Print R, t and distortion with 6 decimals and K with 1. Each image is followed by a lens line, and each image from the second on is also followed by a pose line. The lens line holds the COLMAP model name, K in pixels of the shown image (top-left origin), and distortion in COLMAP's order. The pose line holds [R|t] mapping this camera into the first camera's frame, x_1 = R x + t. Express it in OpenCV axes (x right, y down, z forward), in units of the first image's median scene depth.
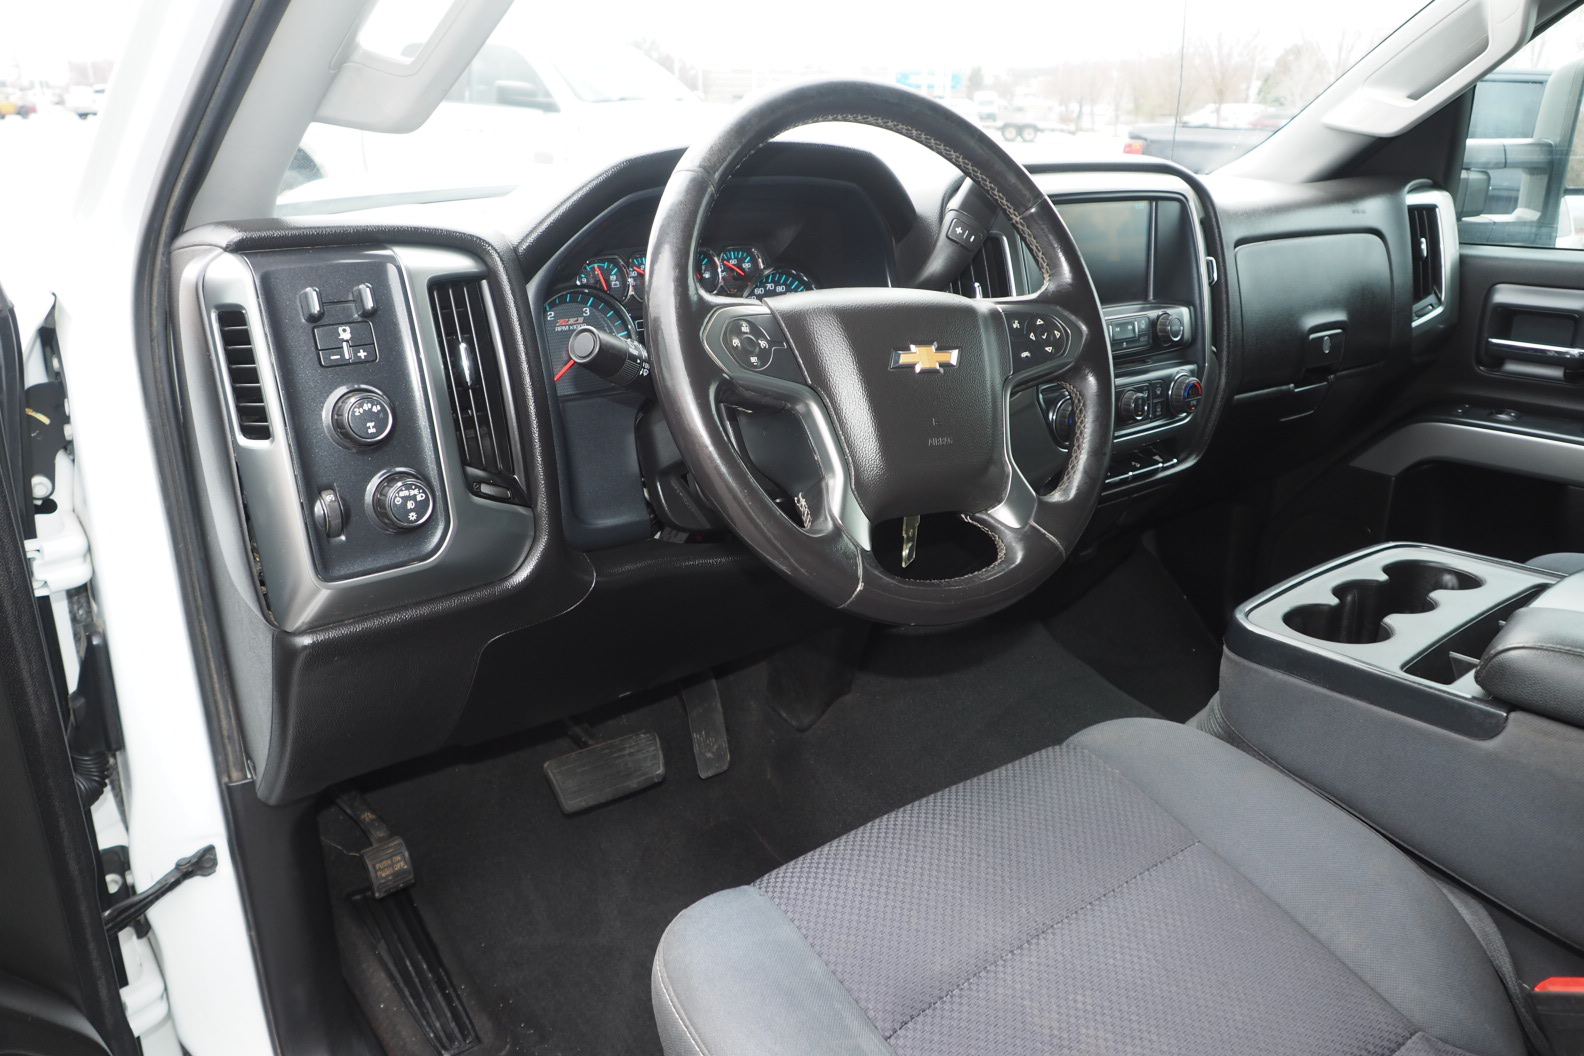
lens RADIAL K [[1117.0, 0, 781.1], [0, 1117.0, 529.6], [0, 0, 1]] dist [-0.028944, -0.003419]
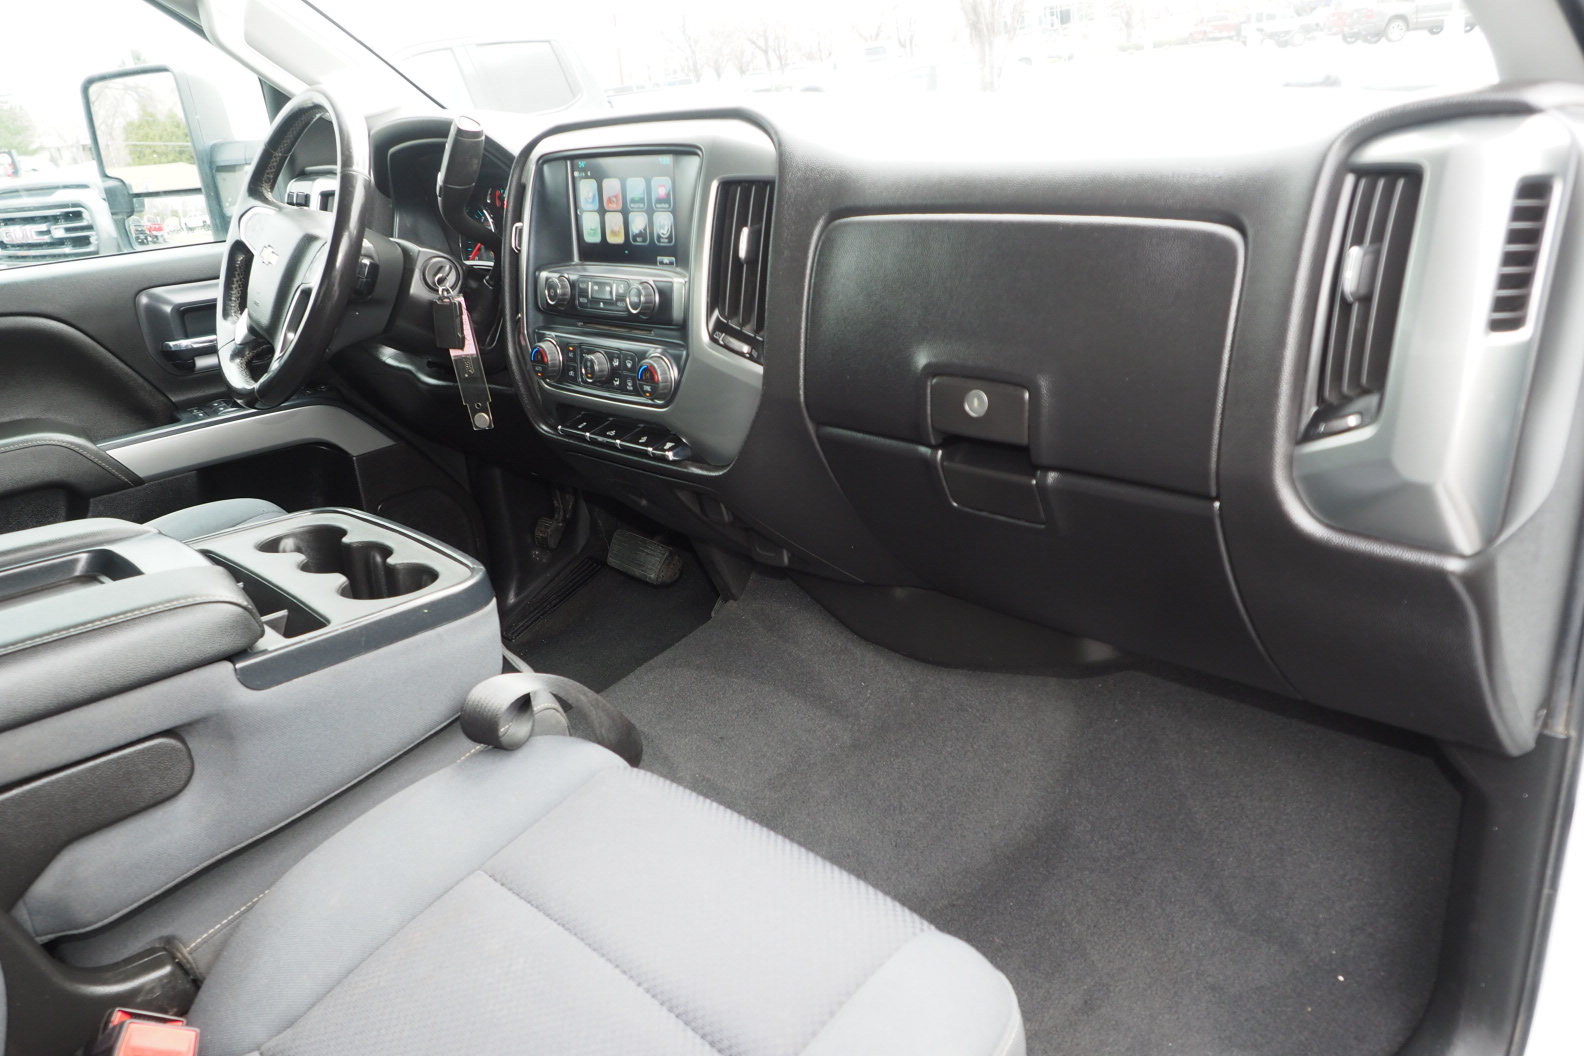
lens RADIAL K [[1164.6, 0, 795.8], [0, 1164.6, 538.3], [0, 0, 1]] dist [-0.021351, -0.003394]
pose [[0.097581, 0.340393, -0.935206, 1.195414], [-0.247825, 0.918402, 0.308418, -0.296427], [0.963878, 0.201671, 0.173976, 0.906329]]
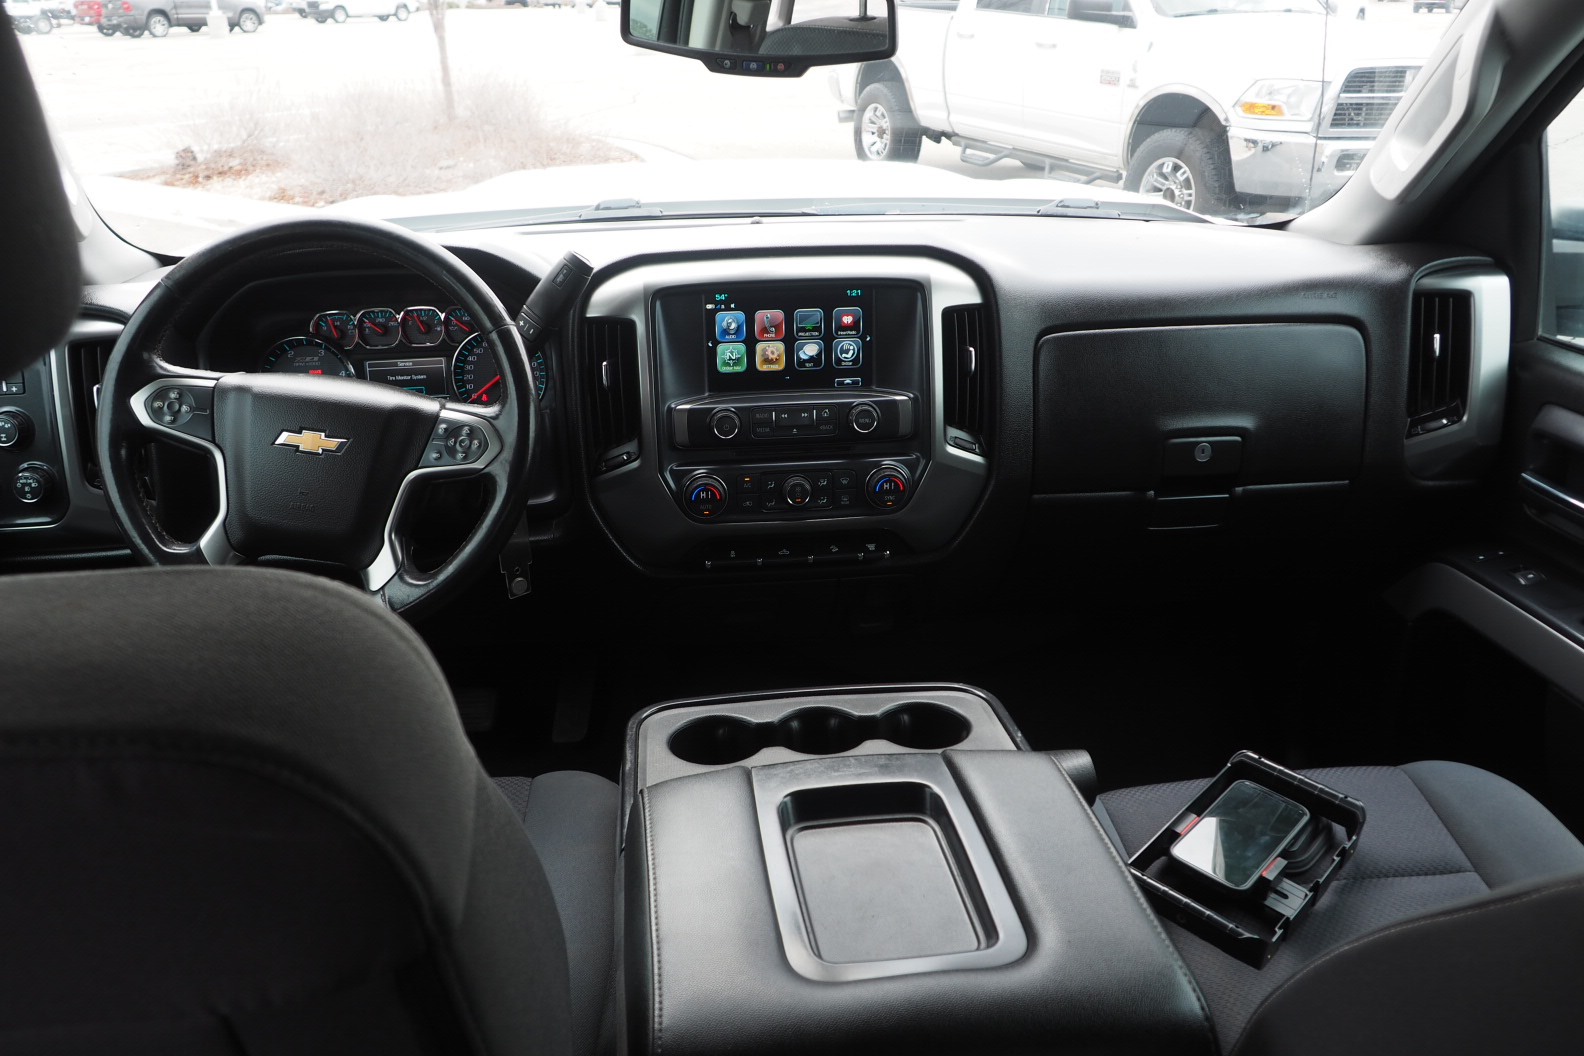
lens RADIAL K [[1213.9, 0, 792.0], [0, 1213.9, 528.0], [0, 0, 1]] dist [-0.001760, -0.035697]
pose [[0.852735, 0.189206, -0.486871, 0.758478], [-0.162618, 0.981932, 0.096776, -0.164017], [0.496385, -0.003351, 0.868096, 0.032734]]
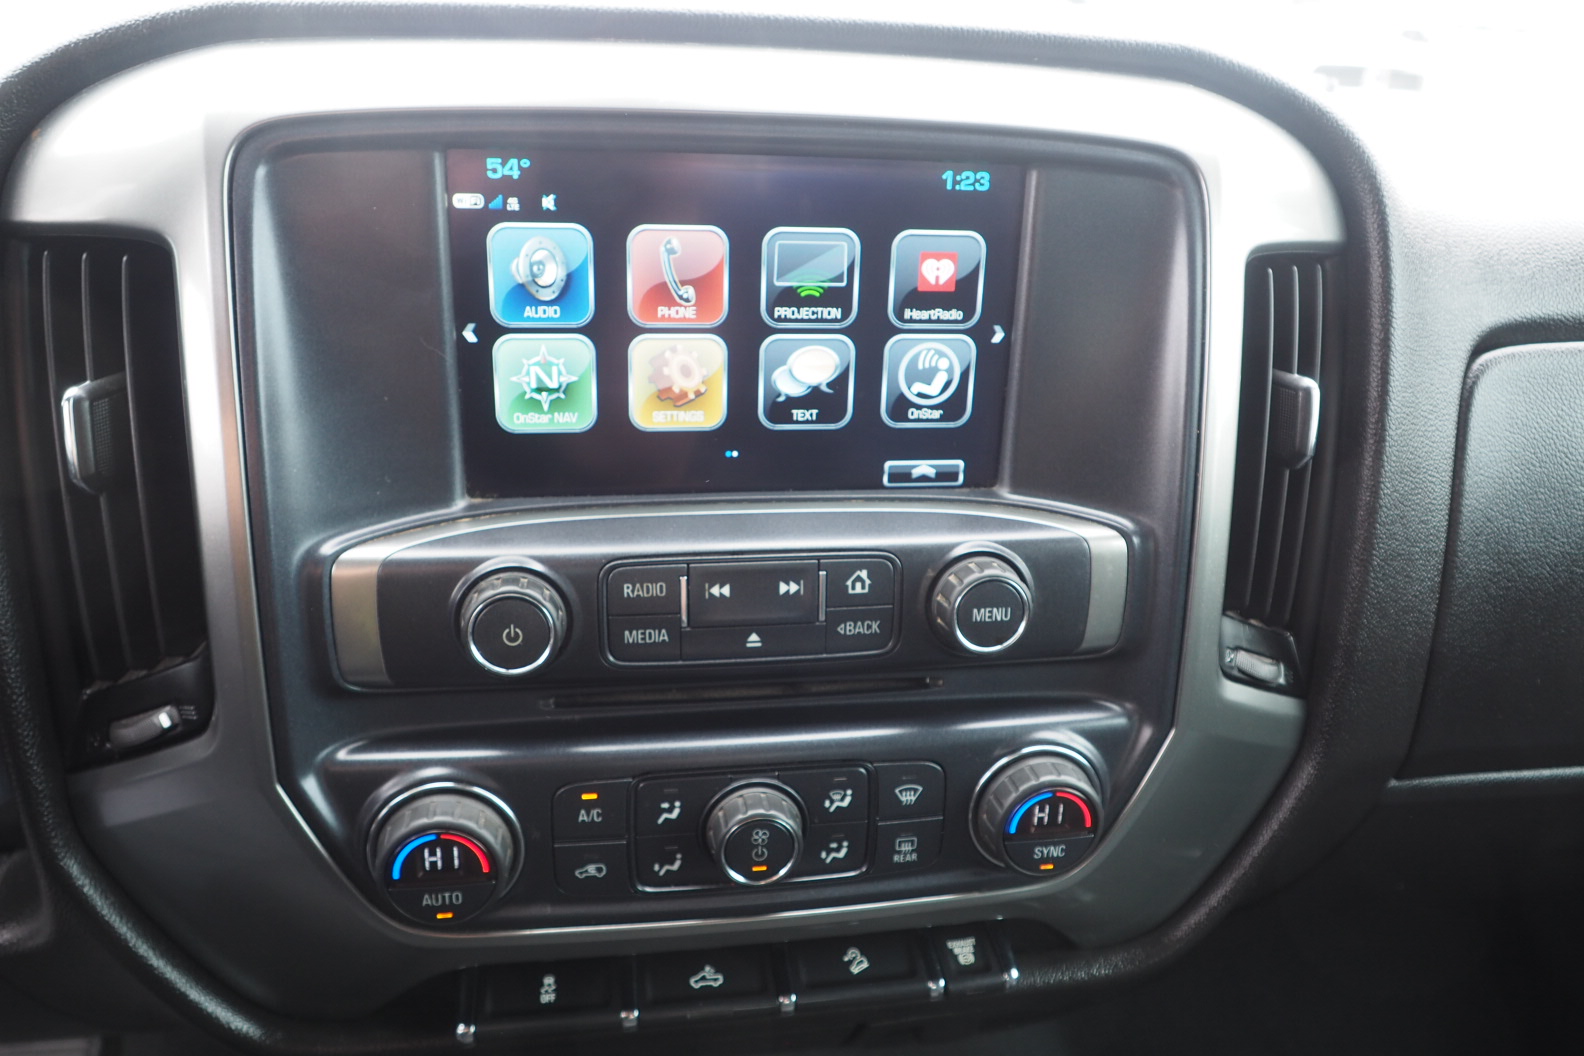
lens RADIAL K [[1164.6, 0, 795.8], [0, 1164.6, 538.3], [0, 0, 1]] dist [-0.021351, -0.003394]
pose [[0.880424, 0.226644, -0.416517, 0.389670], [-0.197789, 0.973845, 0.111826, -0.203173], [0.430968, -0.016072, 0.902224, 0.635137]]
